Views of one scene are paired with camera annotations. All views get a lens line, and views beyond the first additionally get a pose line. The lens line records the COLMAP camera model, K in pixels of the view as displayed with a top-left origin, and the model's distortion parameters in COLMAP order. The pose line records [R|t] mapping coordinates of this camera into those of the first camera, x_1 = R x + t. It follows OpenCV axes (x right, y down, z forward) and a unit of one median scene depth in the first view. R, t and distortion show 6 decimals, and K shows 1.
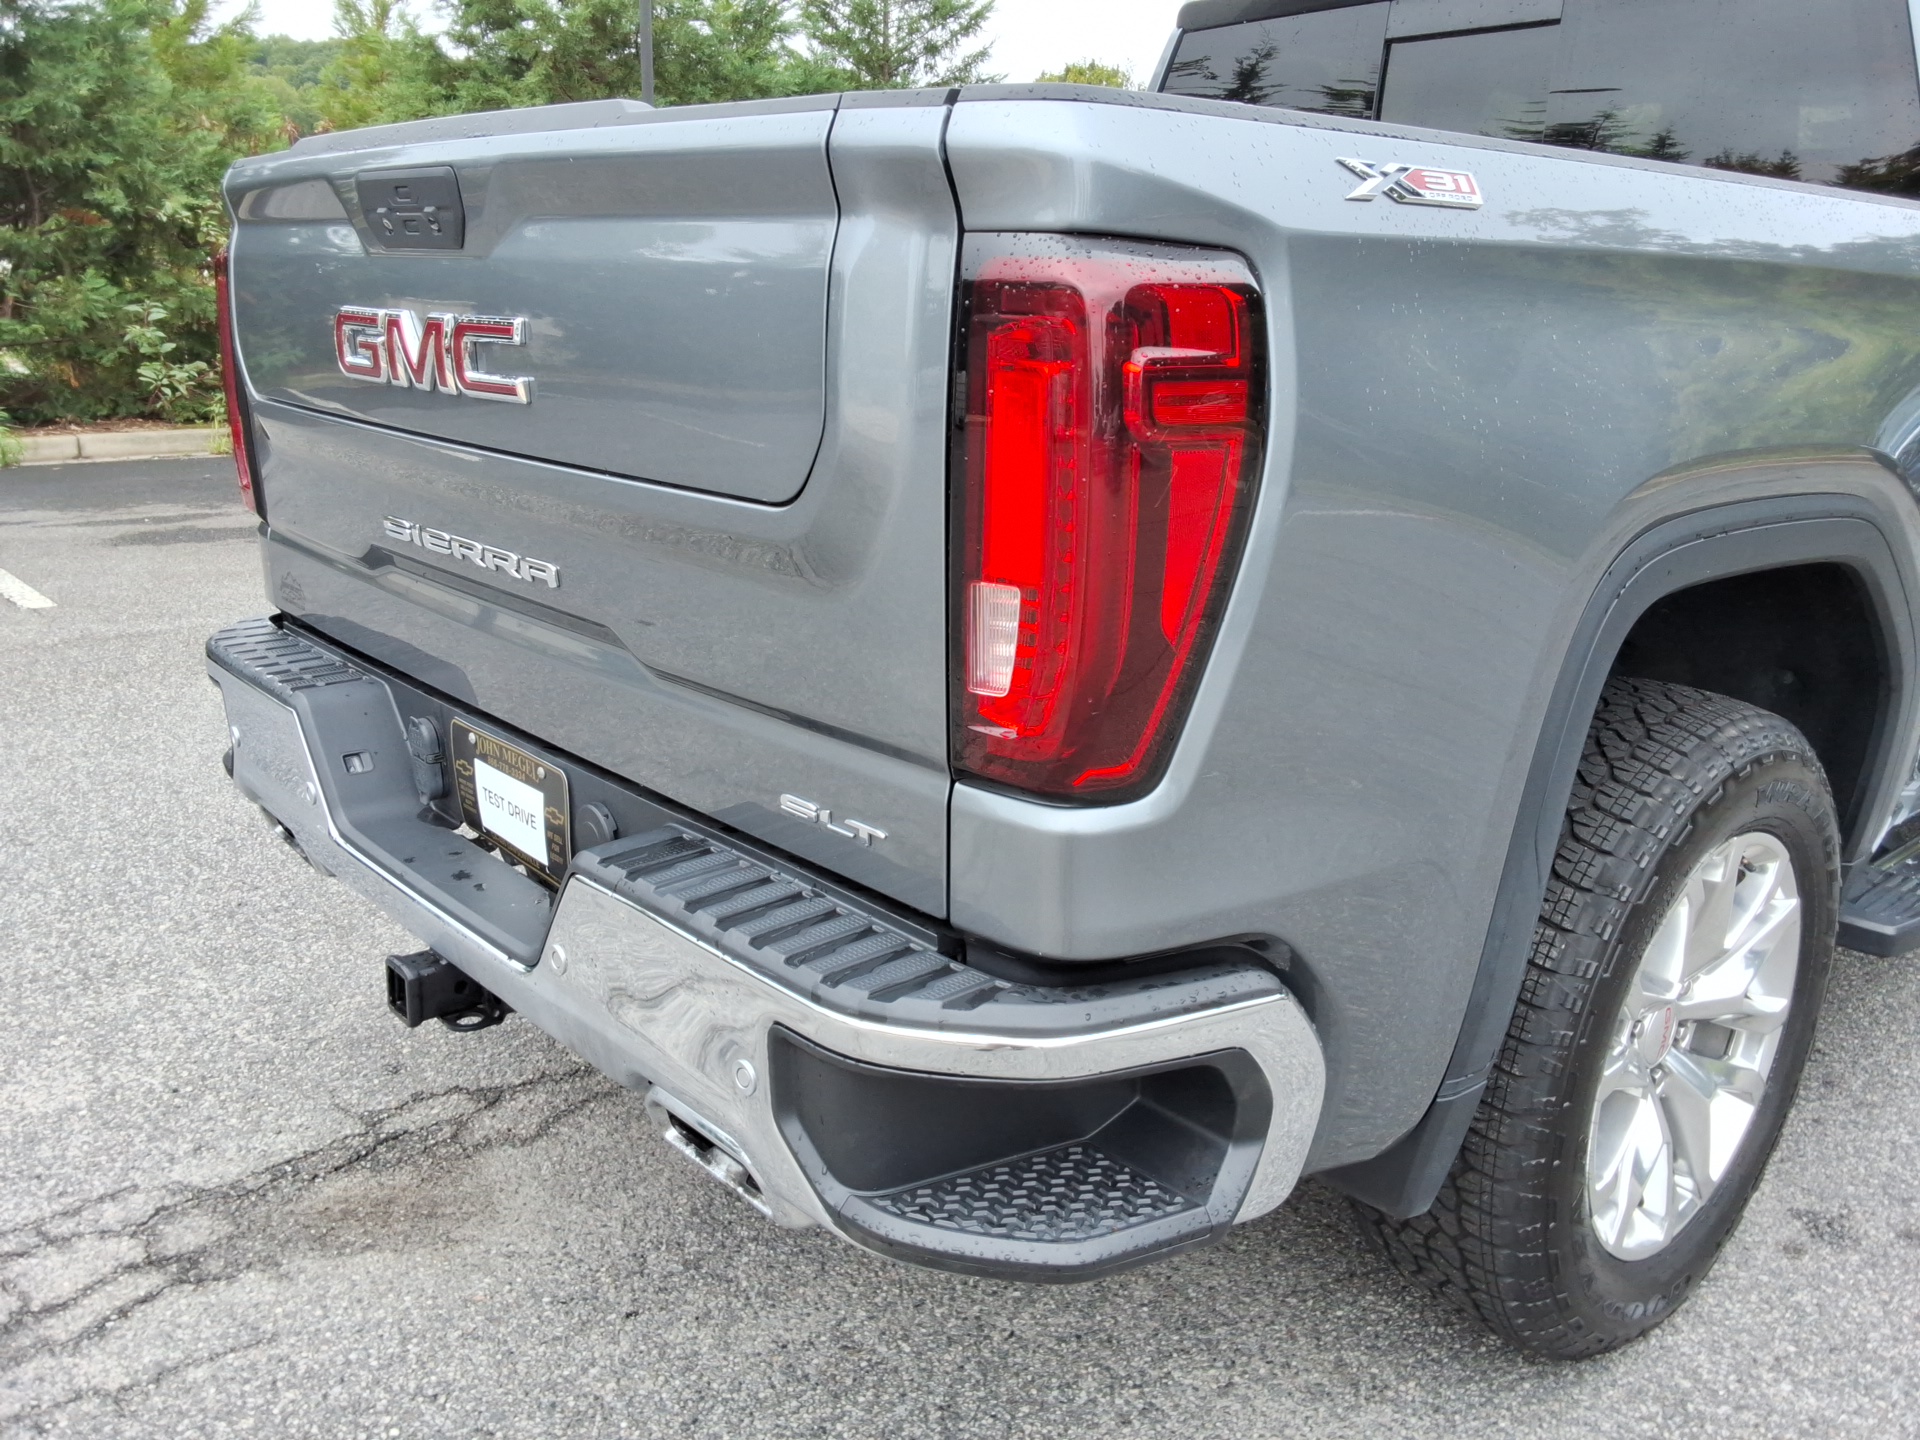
lens RADIAL K [[1538.0, 0, 961.6], [0, 1538.0, 707.6], [0, 0, 1]] dist [0.107872, -0.164030]
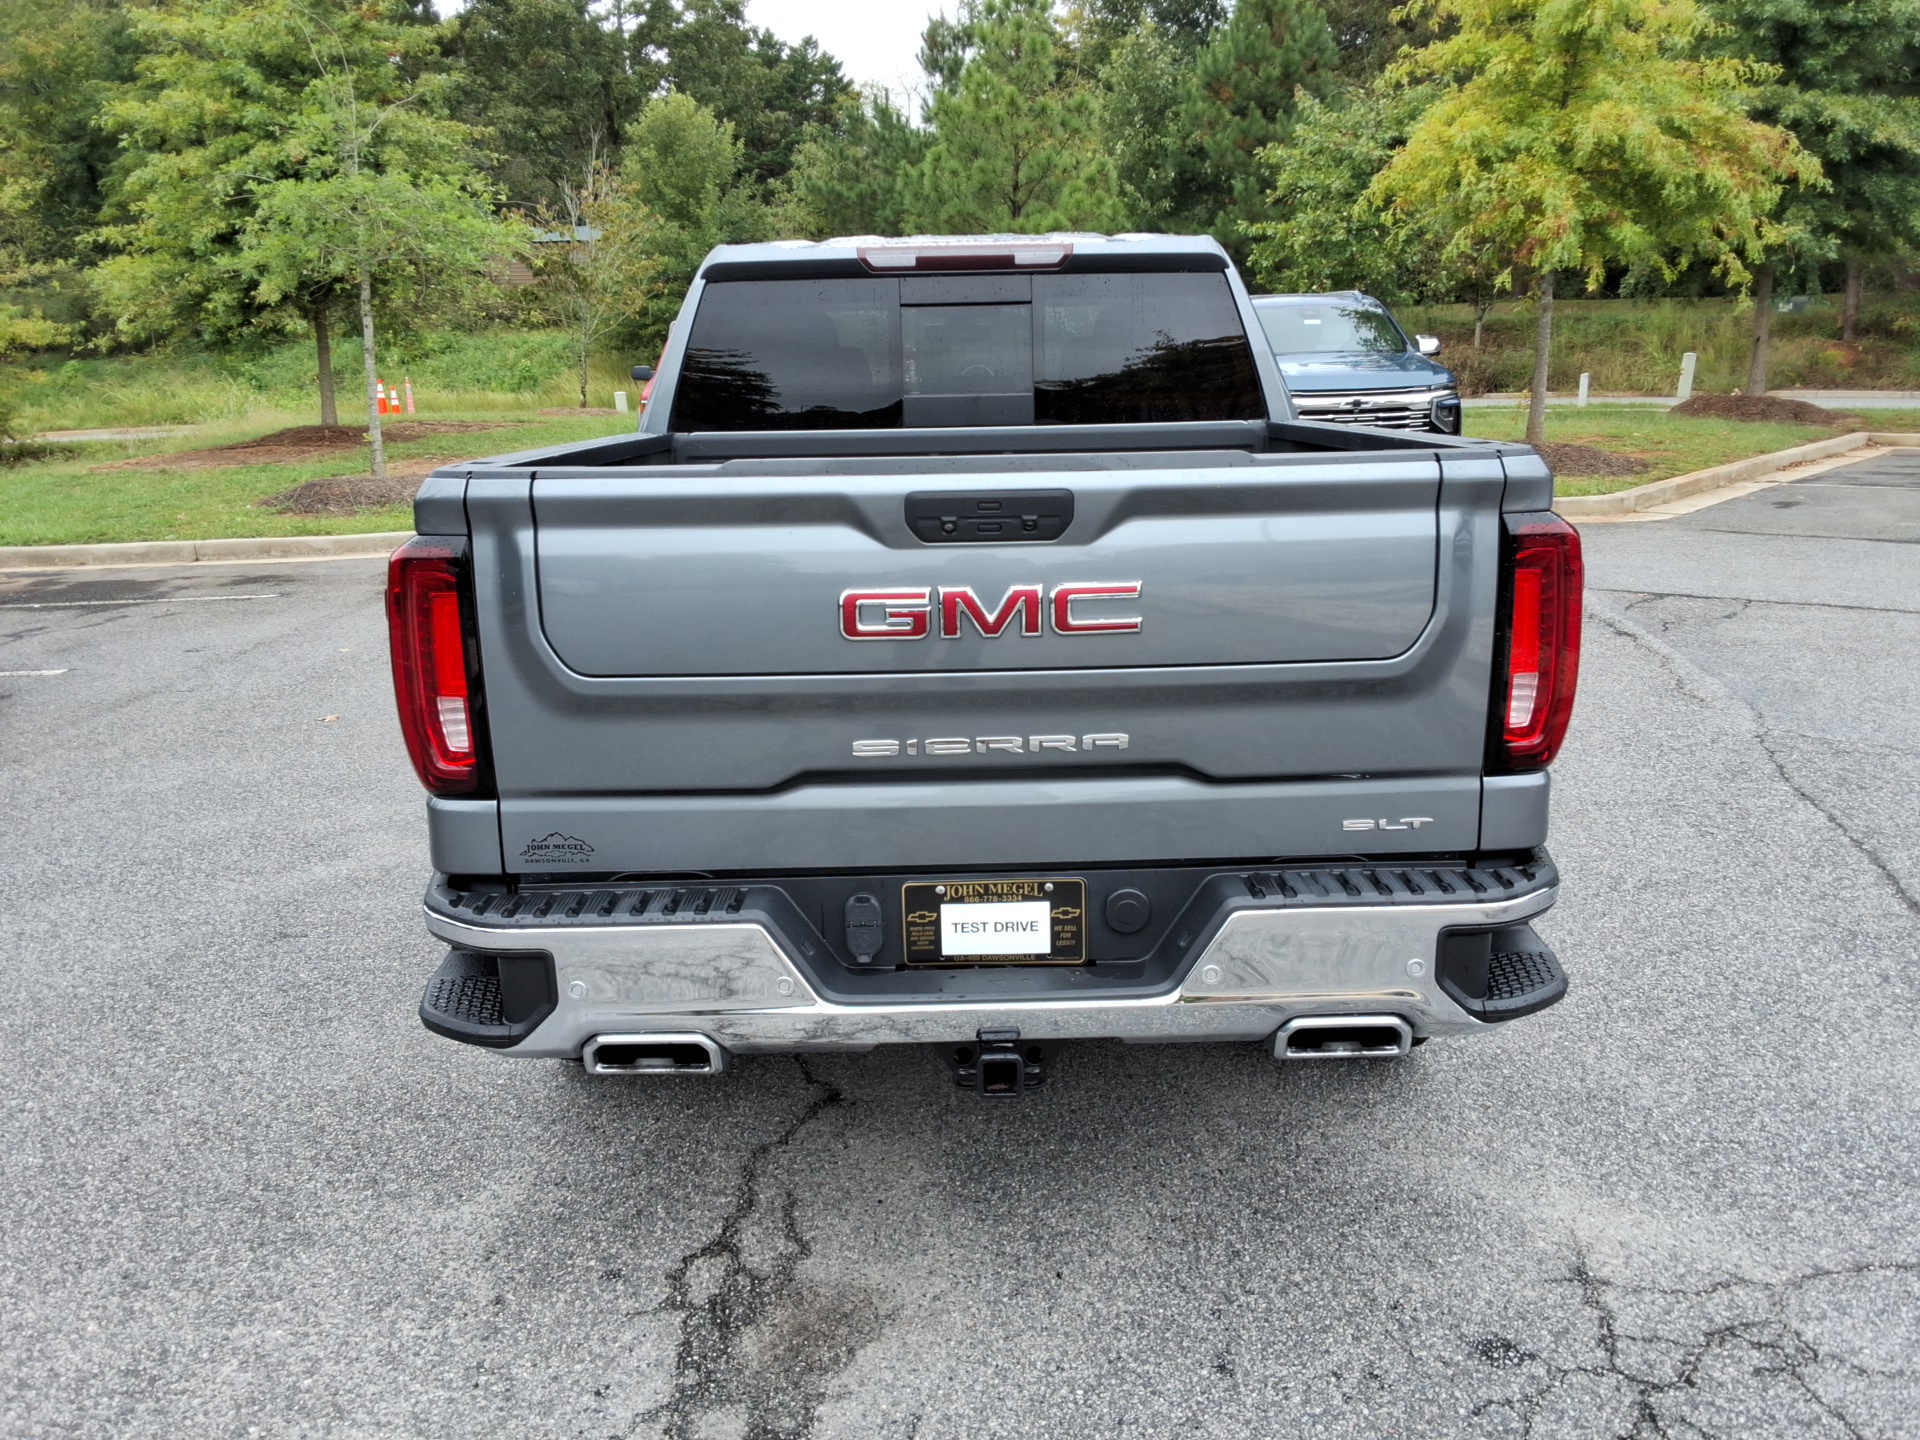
lens RADIAL K [[1538.0, 0, 961.6], [0, 1538.0, 707.6], [0, 0, 1]] dist [0.107872, -0.164030]
pose [[0.648234, -0.189291, 0.737537, -1.034053], [0.230841, 0.971878, 0.046546, -0.156489], [-0.725607, 0.140081, 0.673701, 0.063603]]
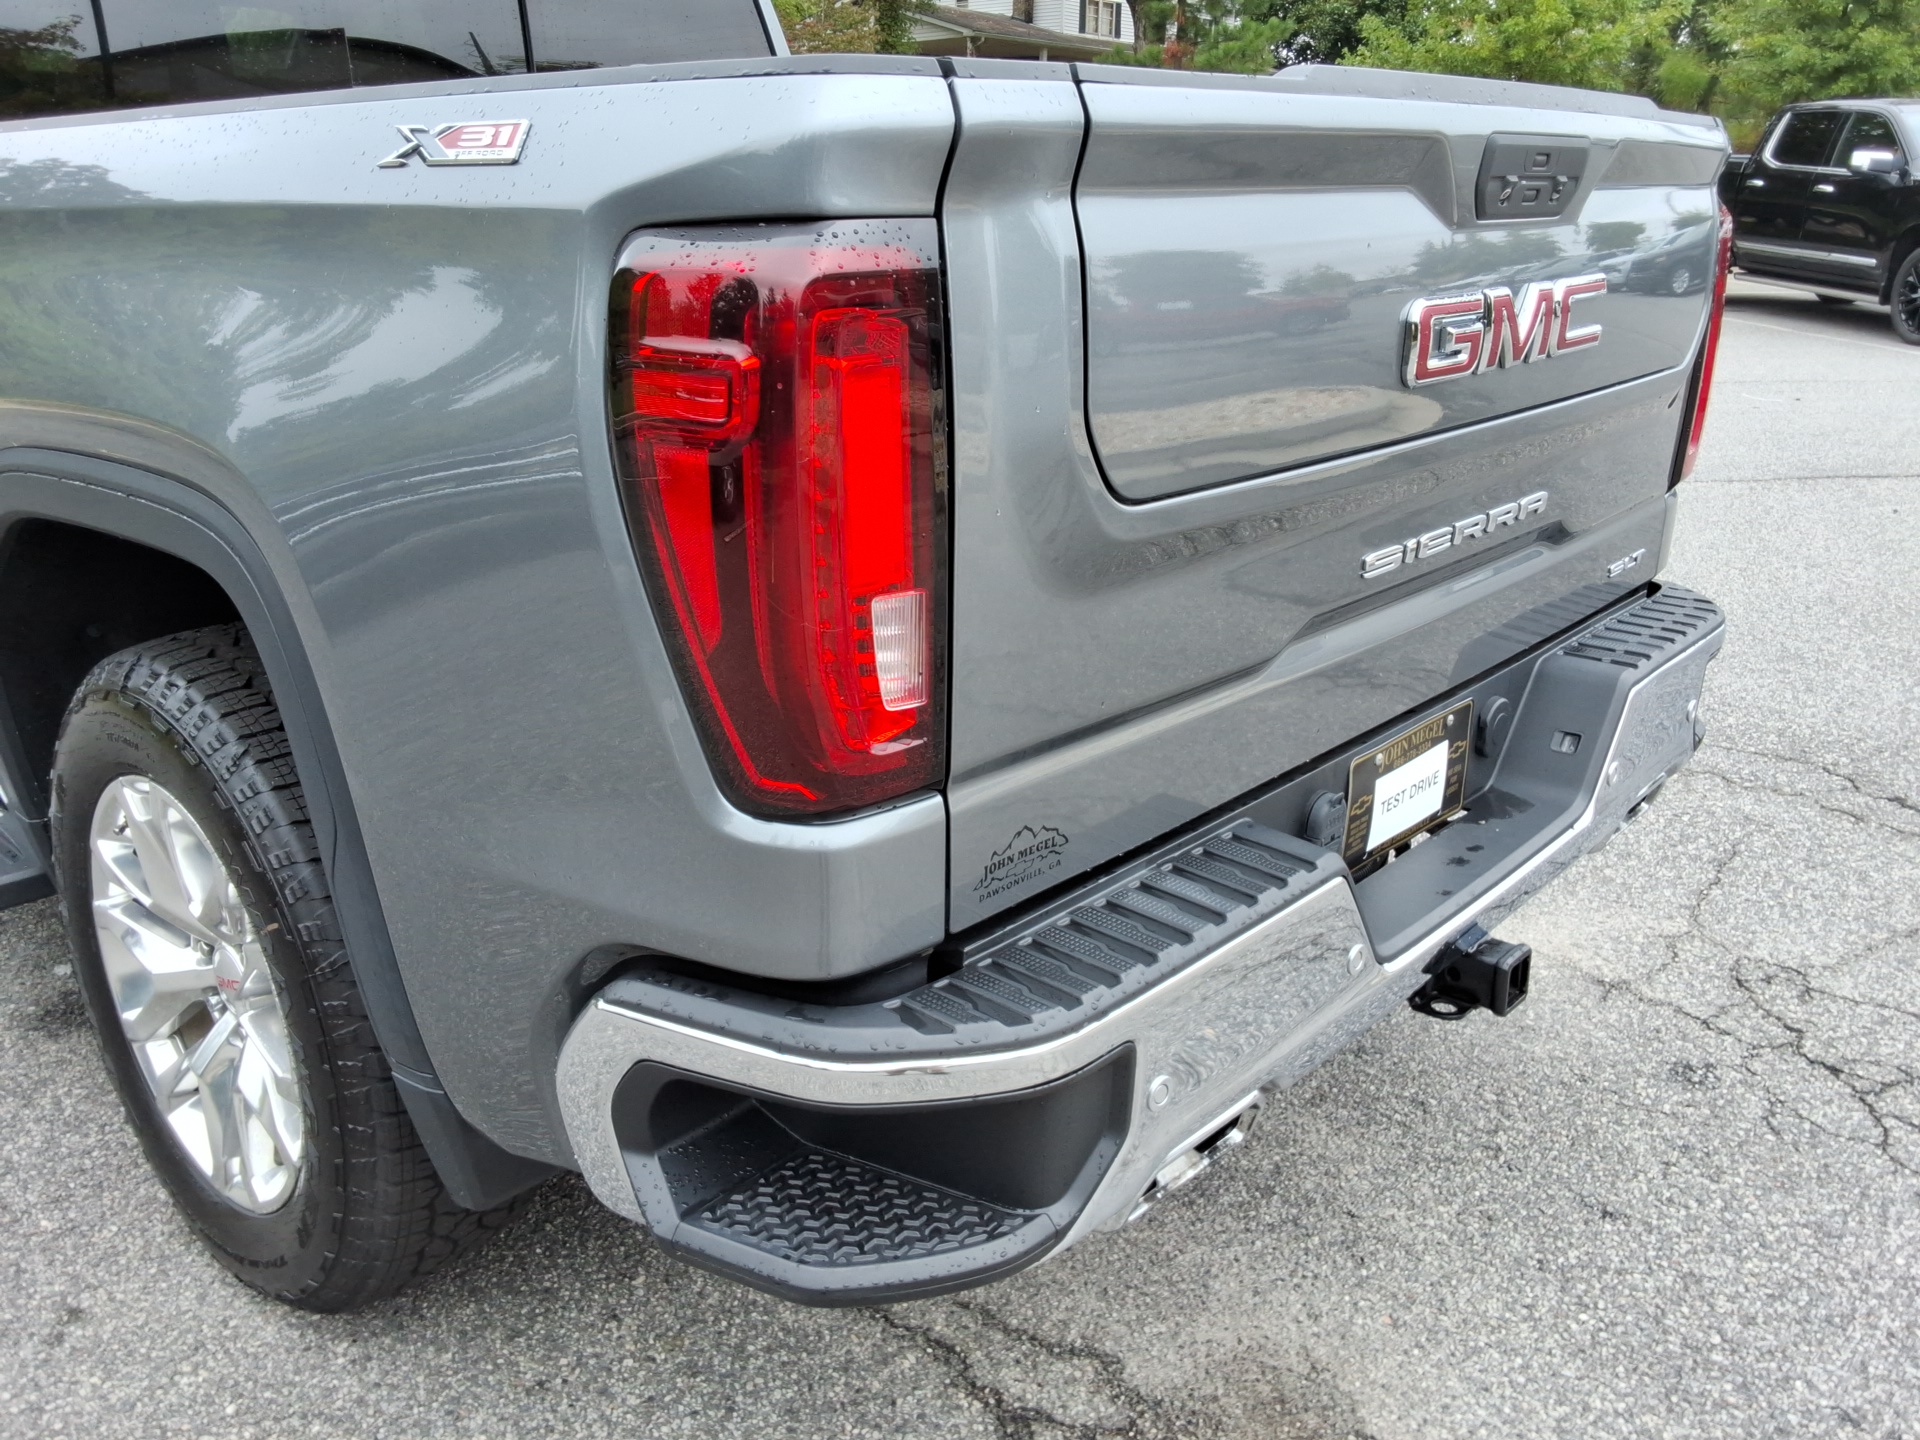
lens RADIAL K [[1550.5, 0, 968.6], [0, 1550.5, 702.4], [0, 0, 1]] dist [0.111950, -0.184193]
pose [[-0.124710, -0.324327, 0.937688, -0.941136], [0.265441, 0.899712, 0.346495, -0.324671], [-0.956027, 0.292112, -0.026114, 1.030950]]
